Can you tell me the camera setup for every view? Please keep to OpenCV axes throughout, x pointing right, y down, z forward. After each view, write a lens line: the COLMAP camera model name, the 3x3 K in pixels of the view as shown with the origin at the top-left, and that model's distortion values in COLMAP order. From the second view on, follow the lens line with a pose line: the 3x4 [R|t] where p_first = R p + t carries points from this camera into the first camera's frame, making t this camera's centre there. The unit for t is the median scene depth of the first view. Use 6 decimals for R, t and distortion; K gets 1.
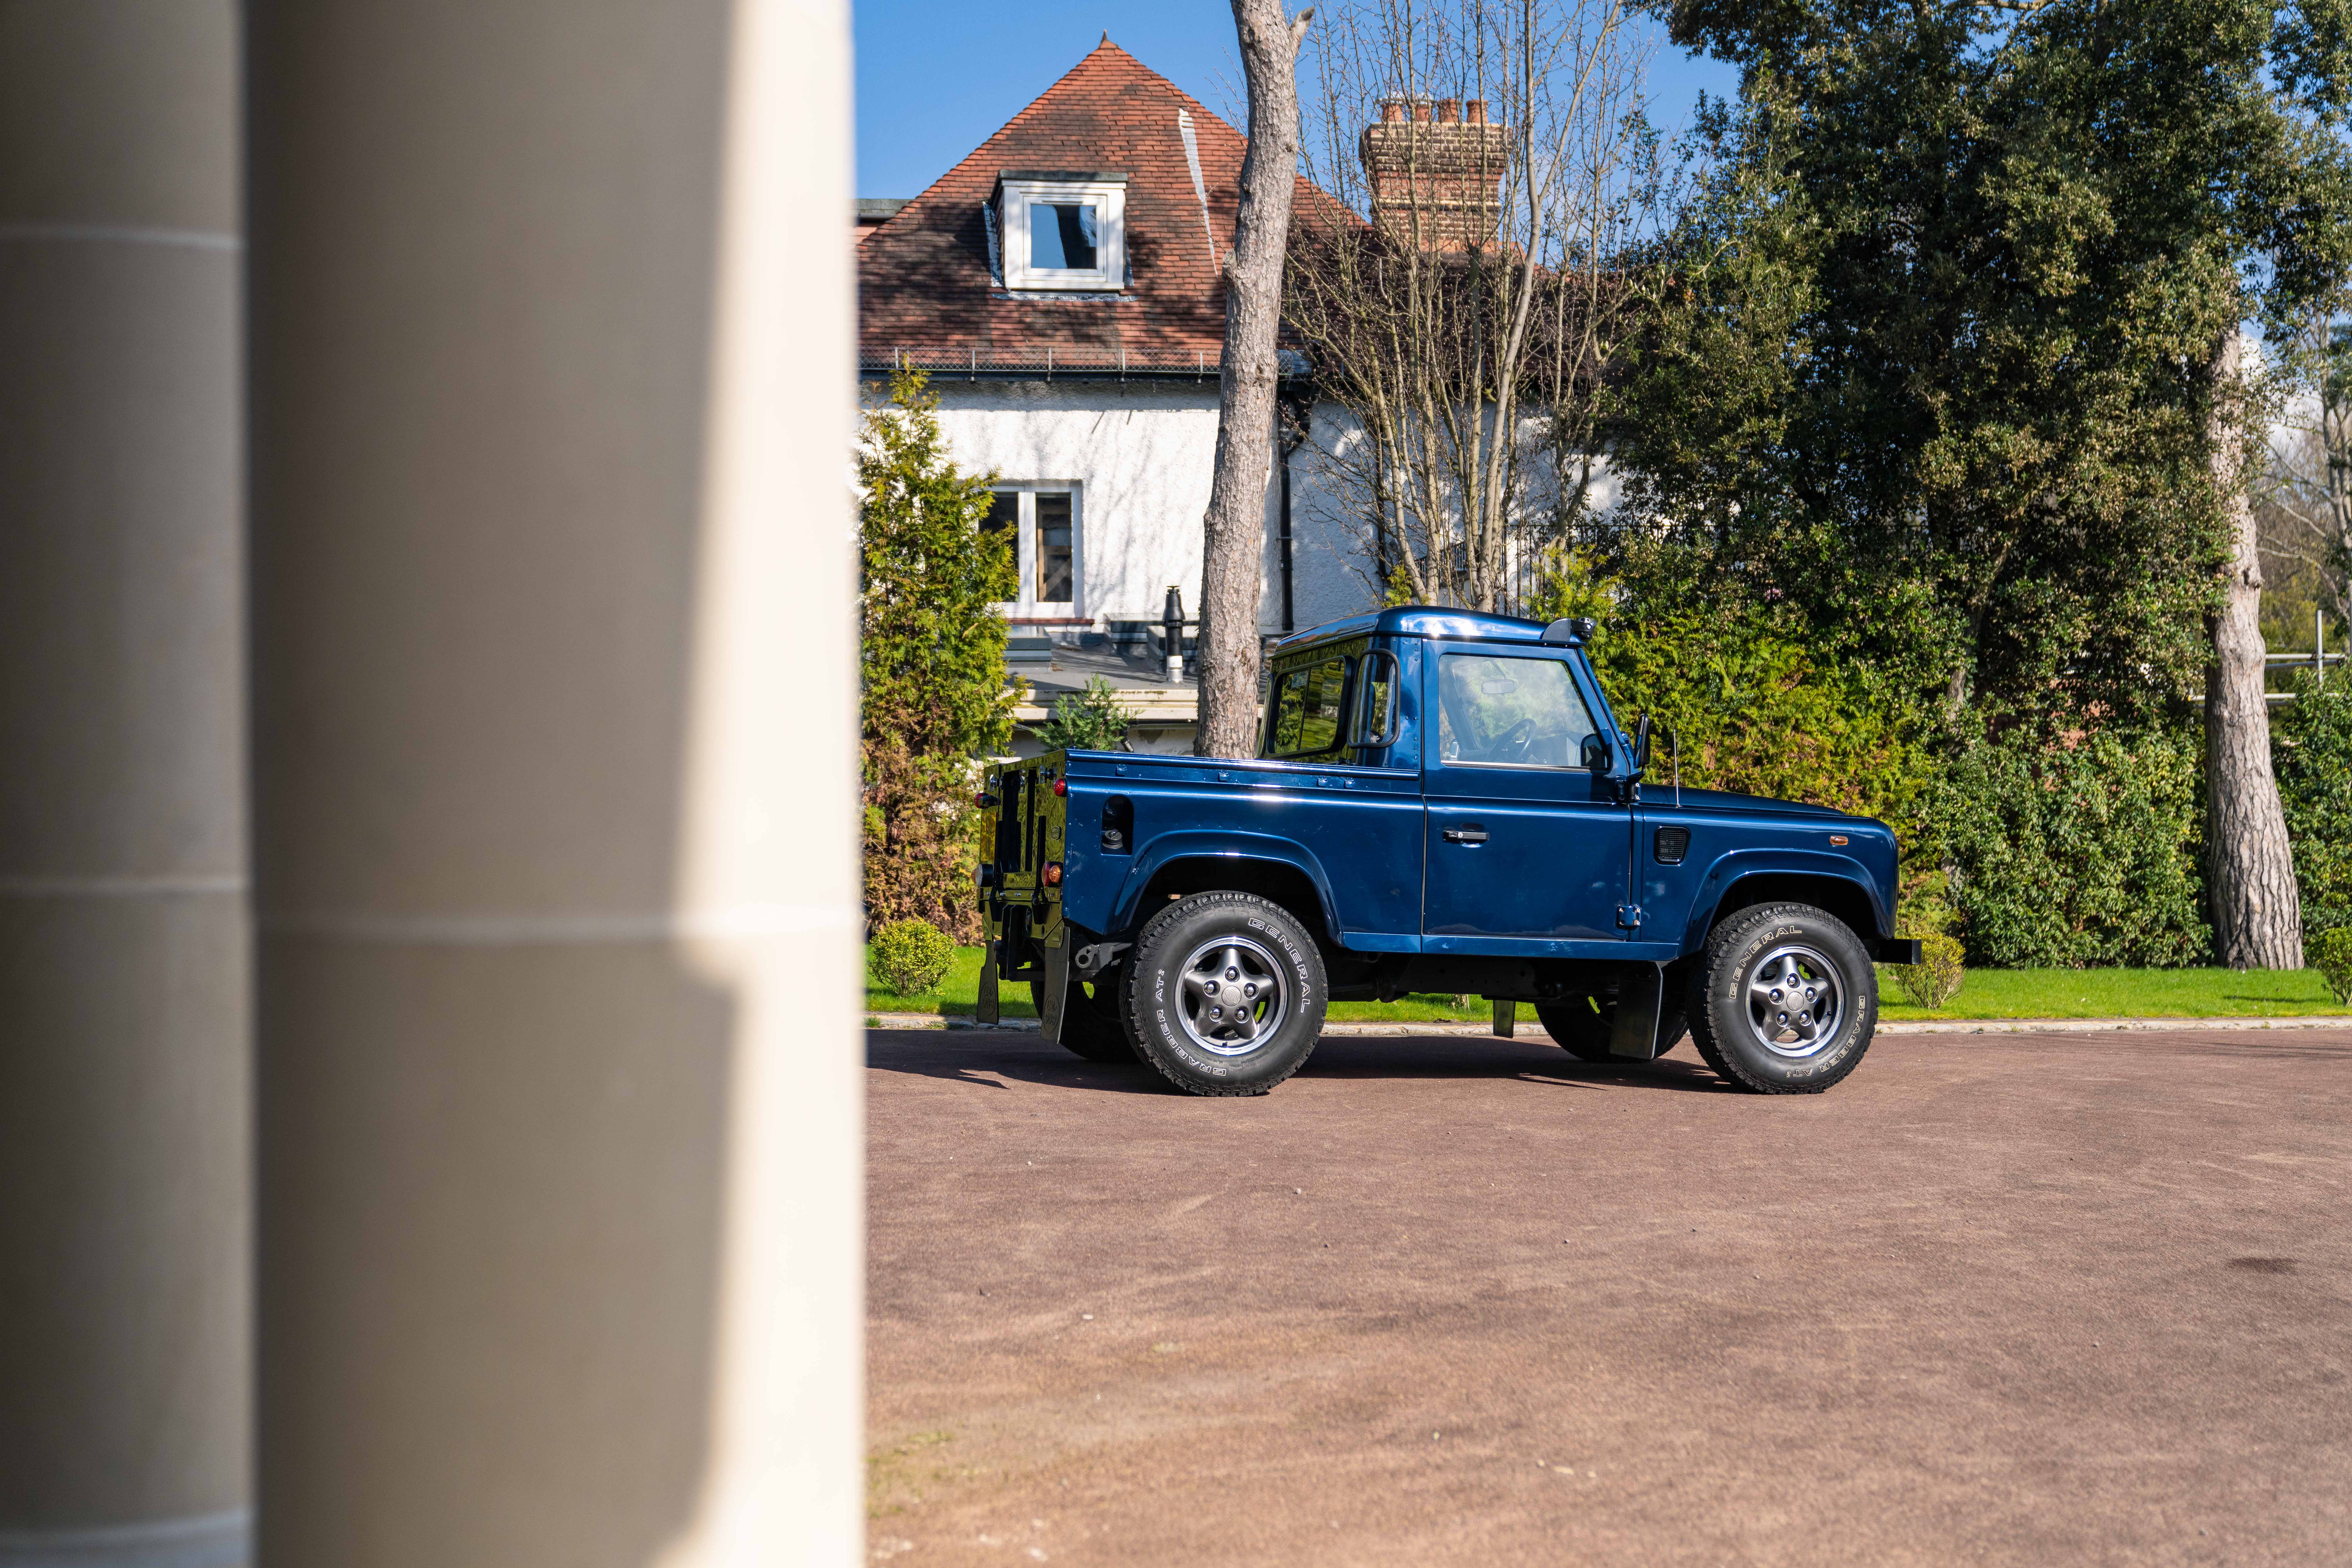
lens RADIAL K [[2550.5, 0, 1175.0], [0, 2550.5, 812.4], [0, 0, 1]] dist [0.003433, 0.001243]
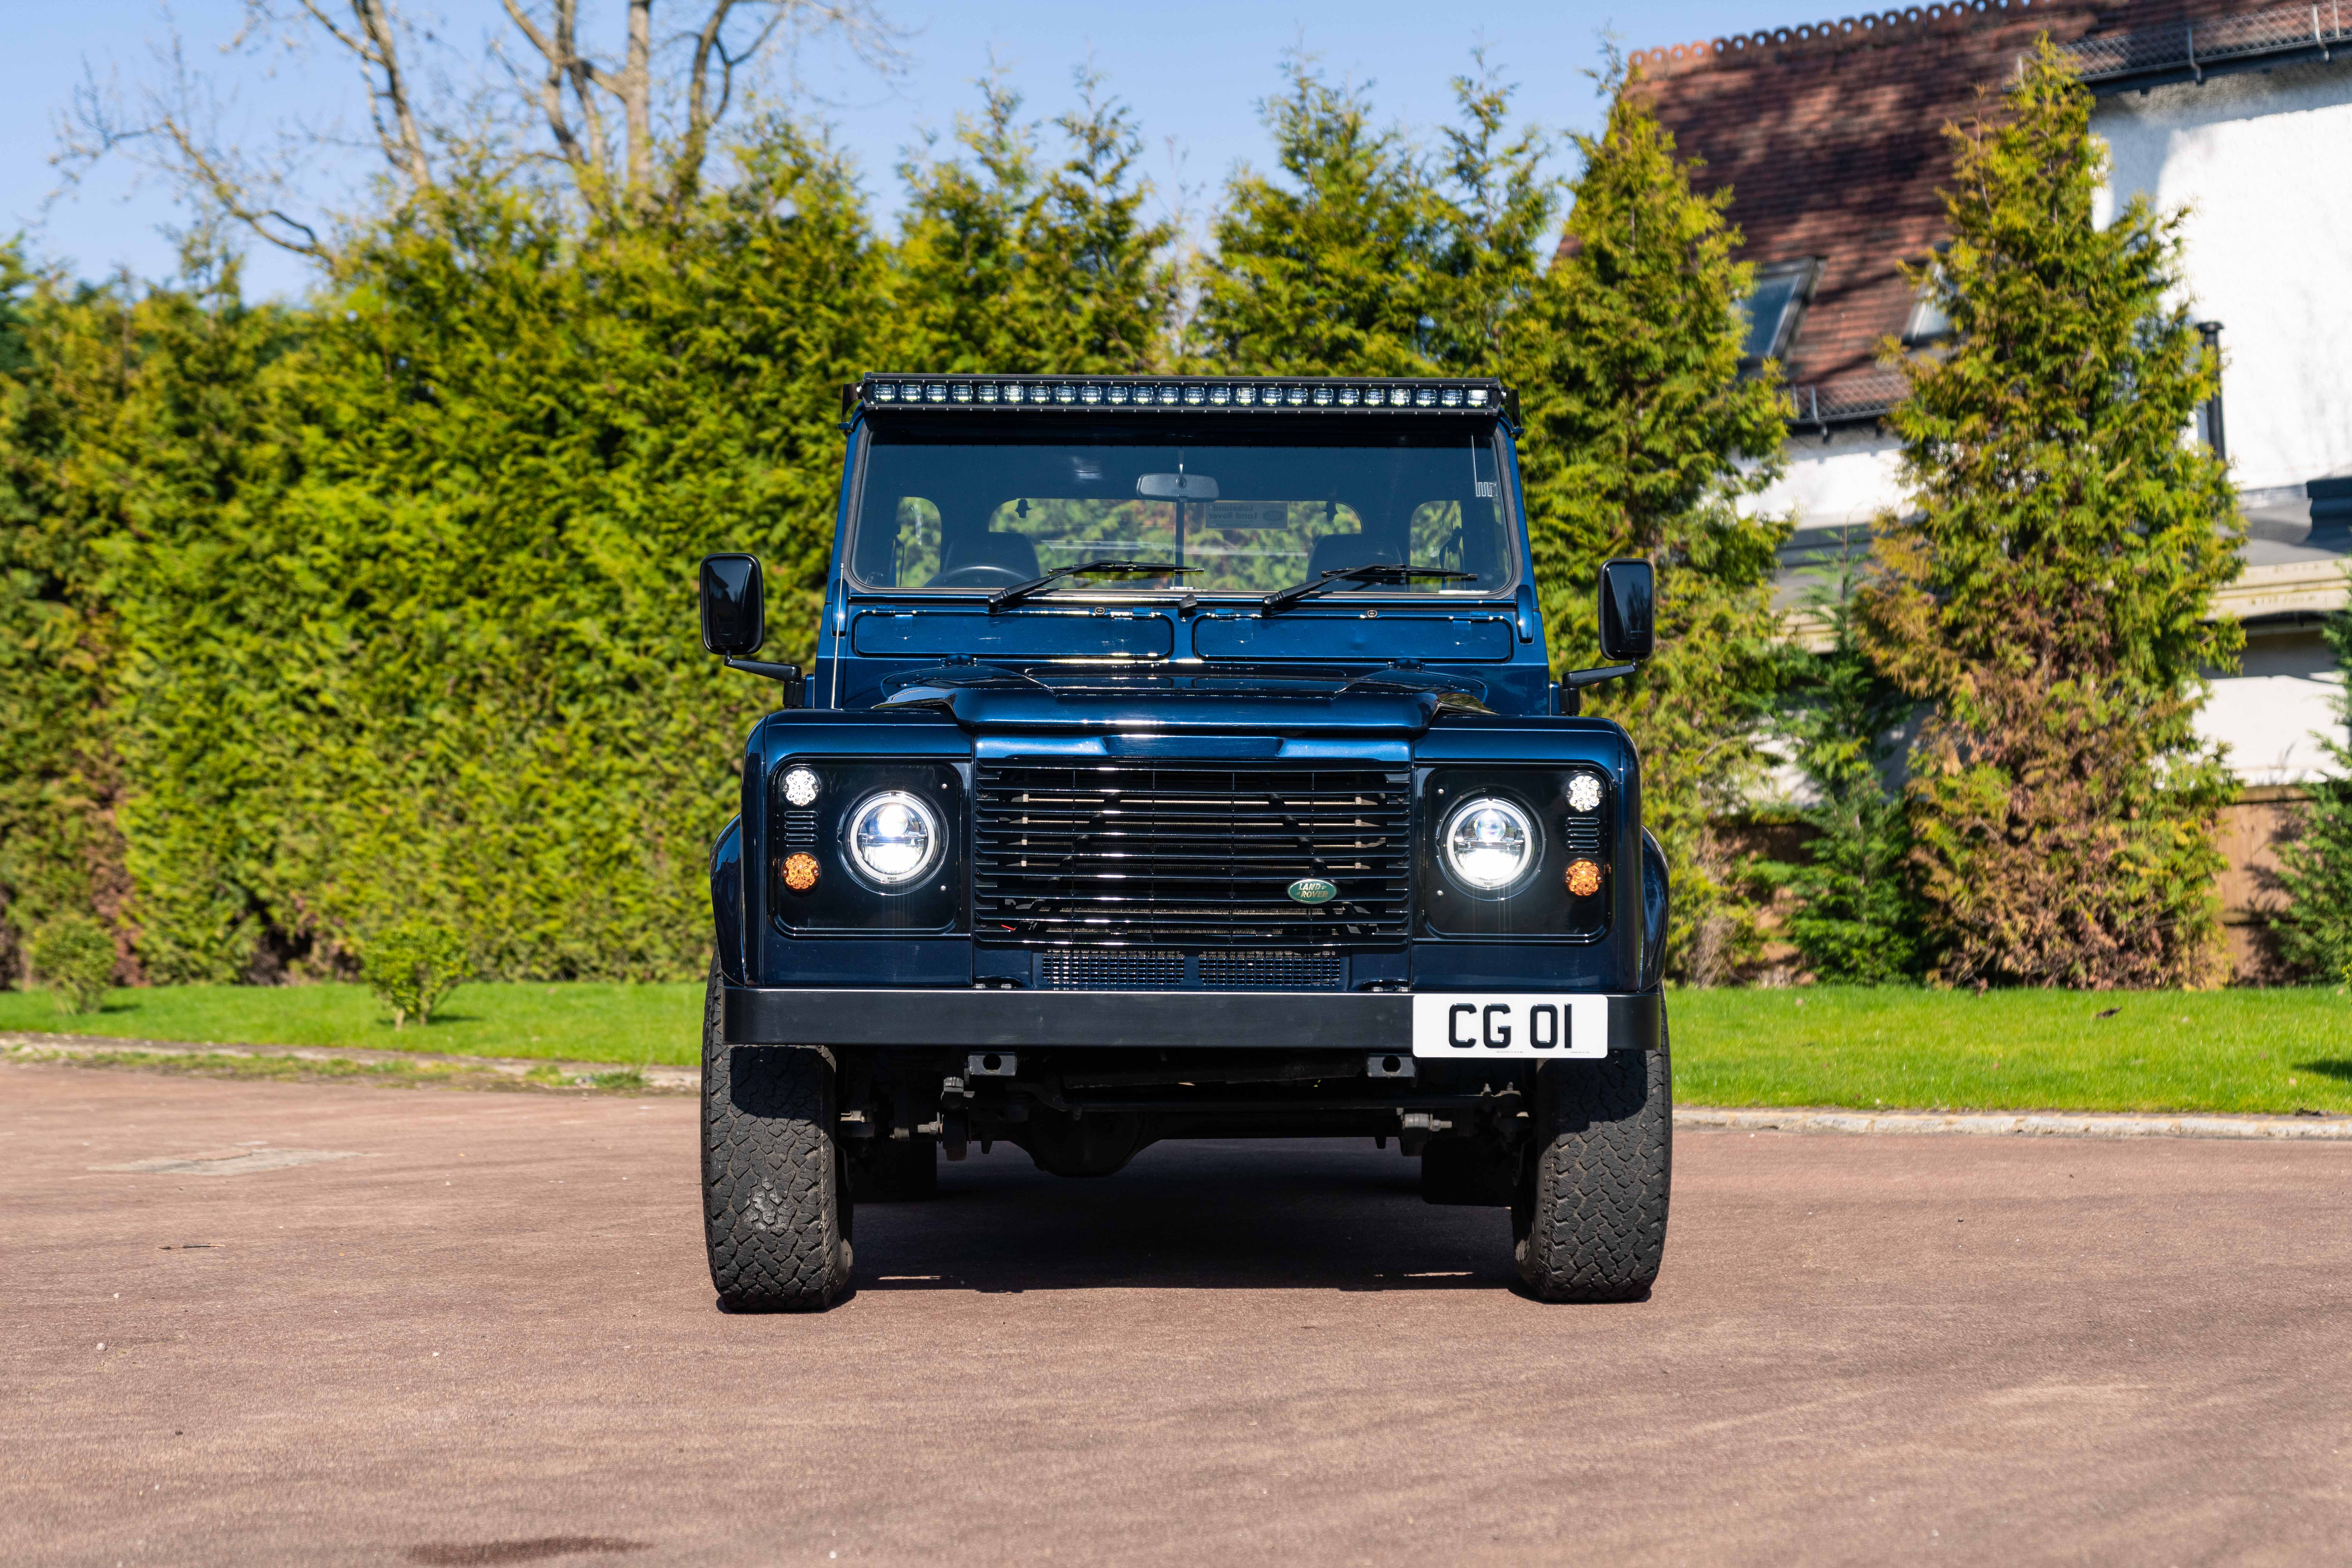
lens RADIAL K [[3859.1, 0, 1190.6], [0, 3859.1, 843.2], [0, 0, 1]] dist [0.010636, -0.015114]
pose [[0.783309, -0.035426, -0.620622, 0.295606], [0.041810, 0.999117, -0.004262, 0.011393], [0.620225, -0.022609, 0.784098, 0.130557]]
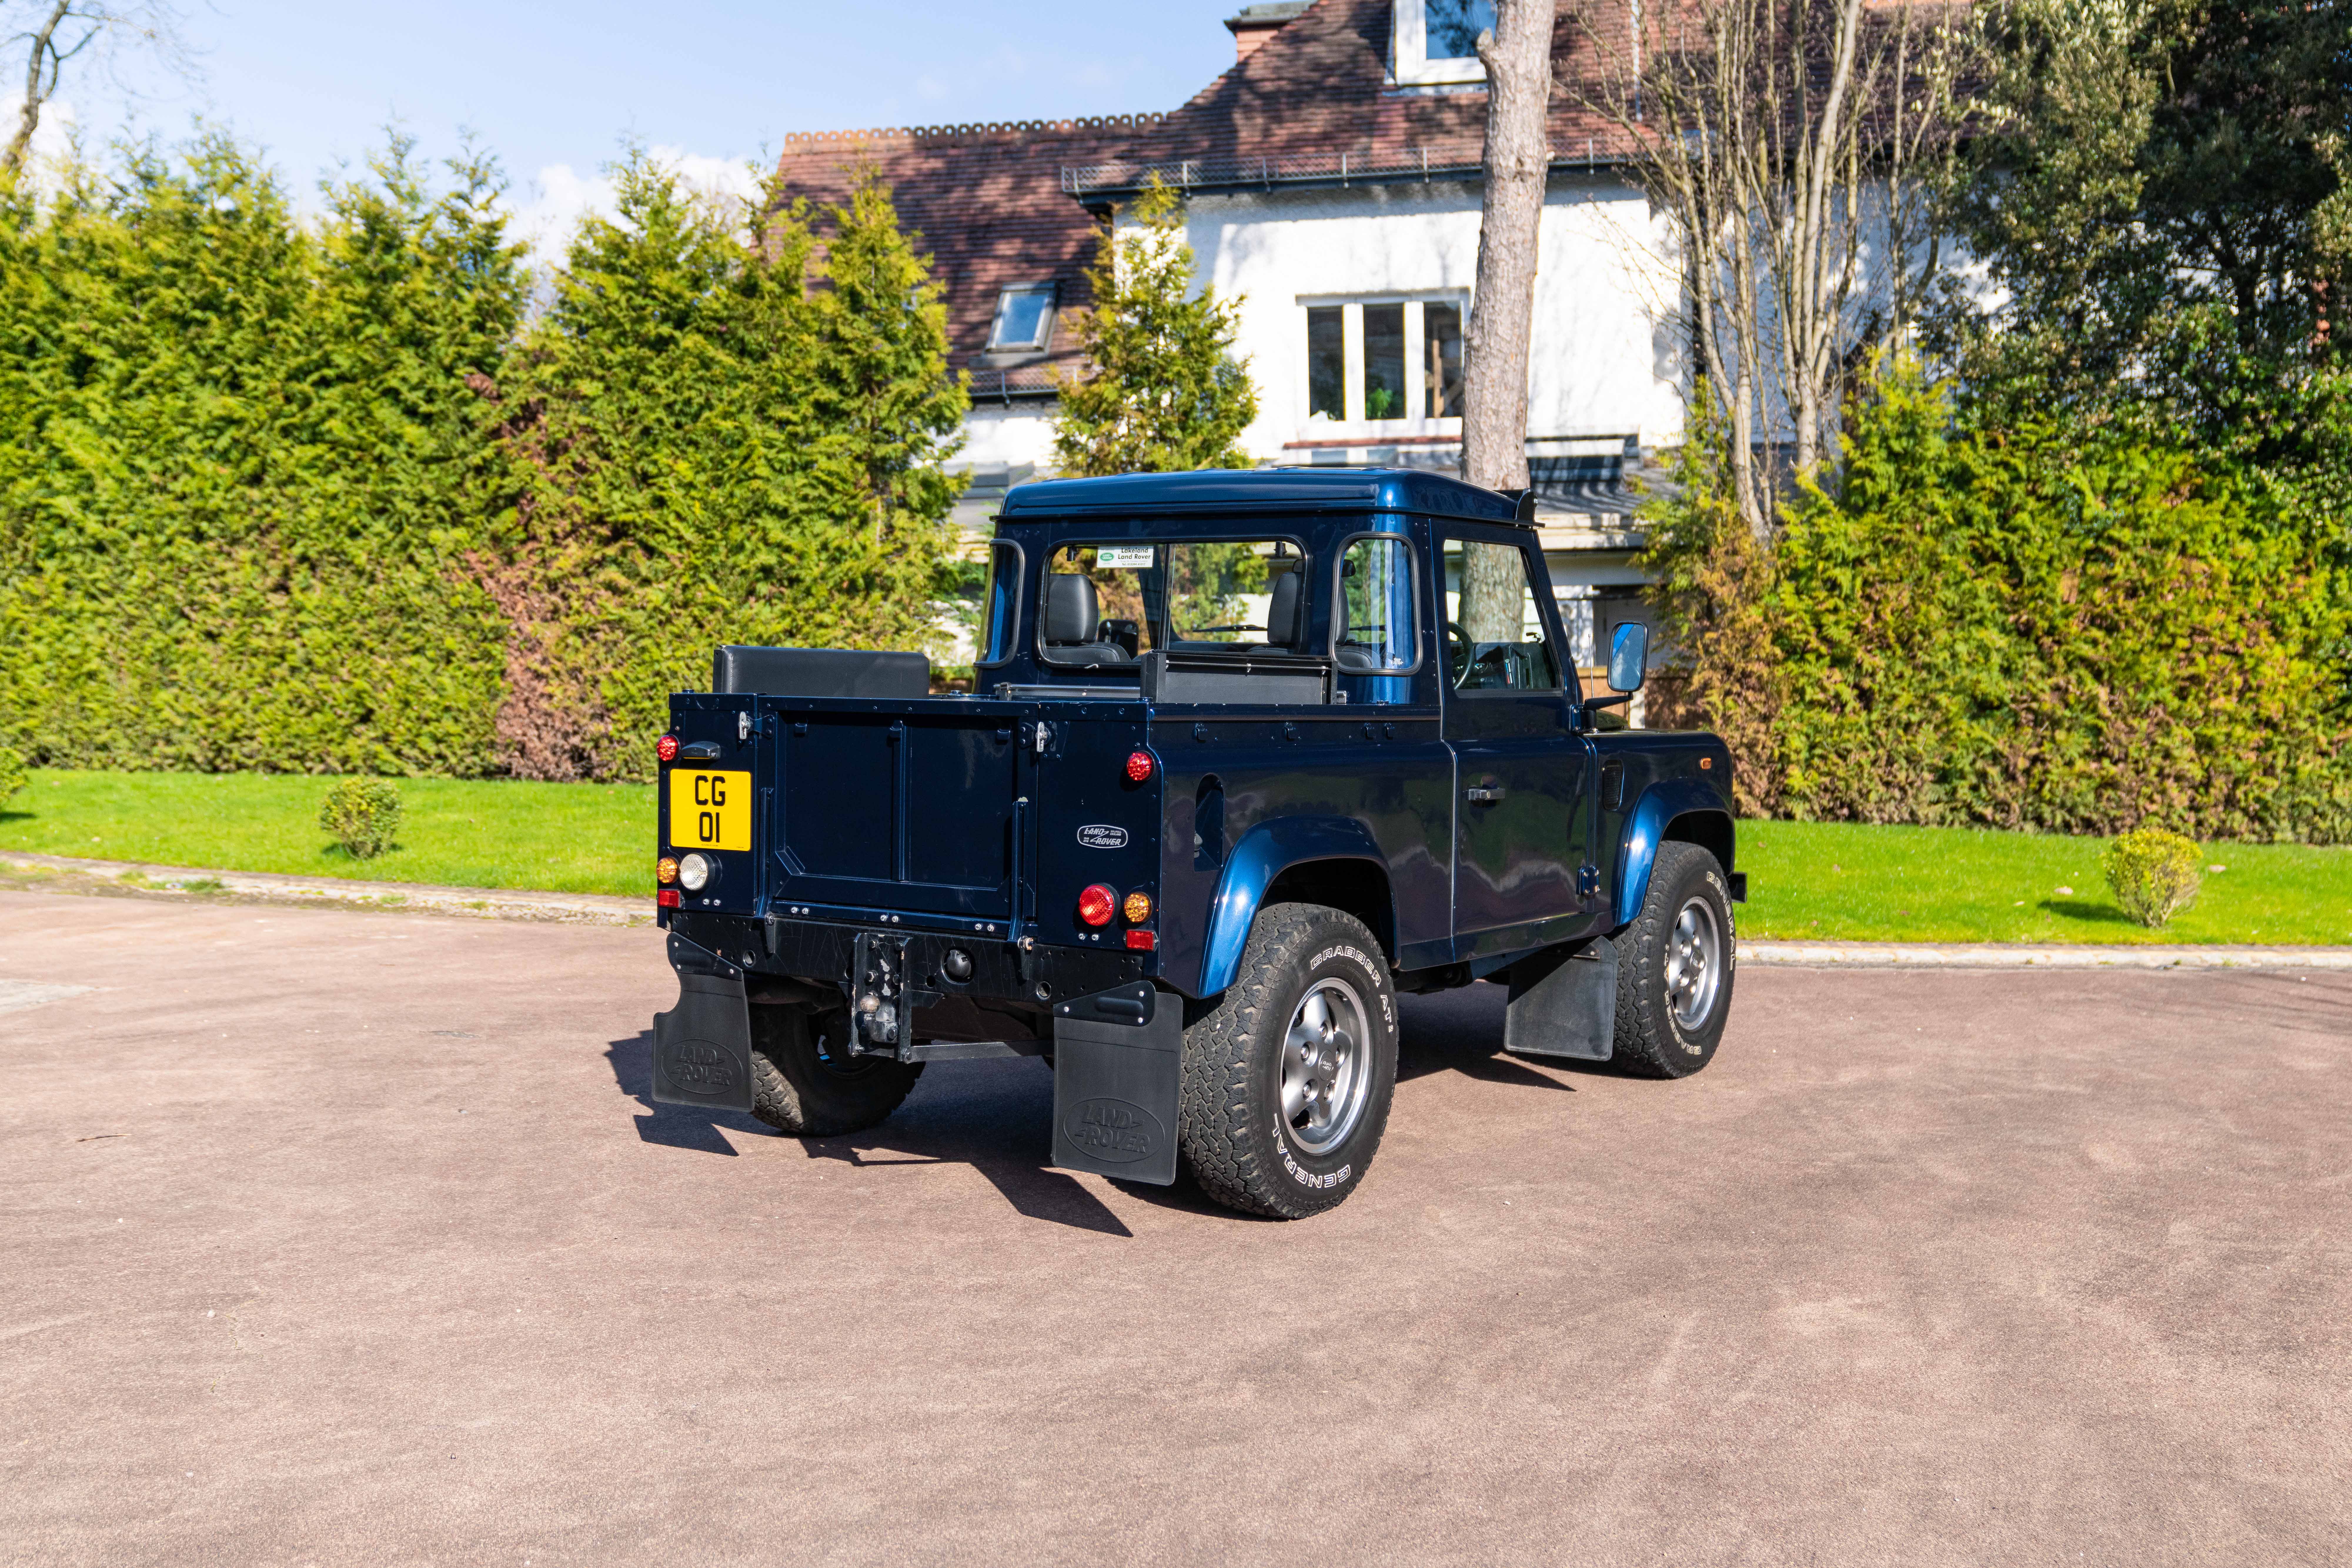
lens RADIAL K [[2436.0, 0, 1163.8], [0, 2436.0, 749.5], [0, 0, 1]] dist [-0.010427, 0.010541]
pose [[0.946108, 0.010579, -0.323677, 0.184999], [0.010227, 0.997992, 0.062511, -0.021734], [0.323689, -0.062452, 0.944100, 0.134860]]
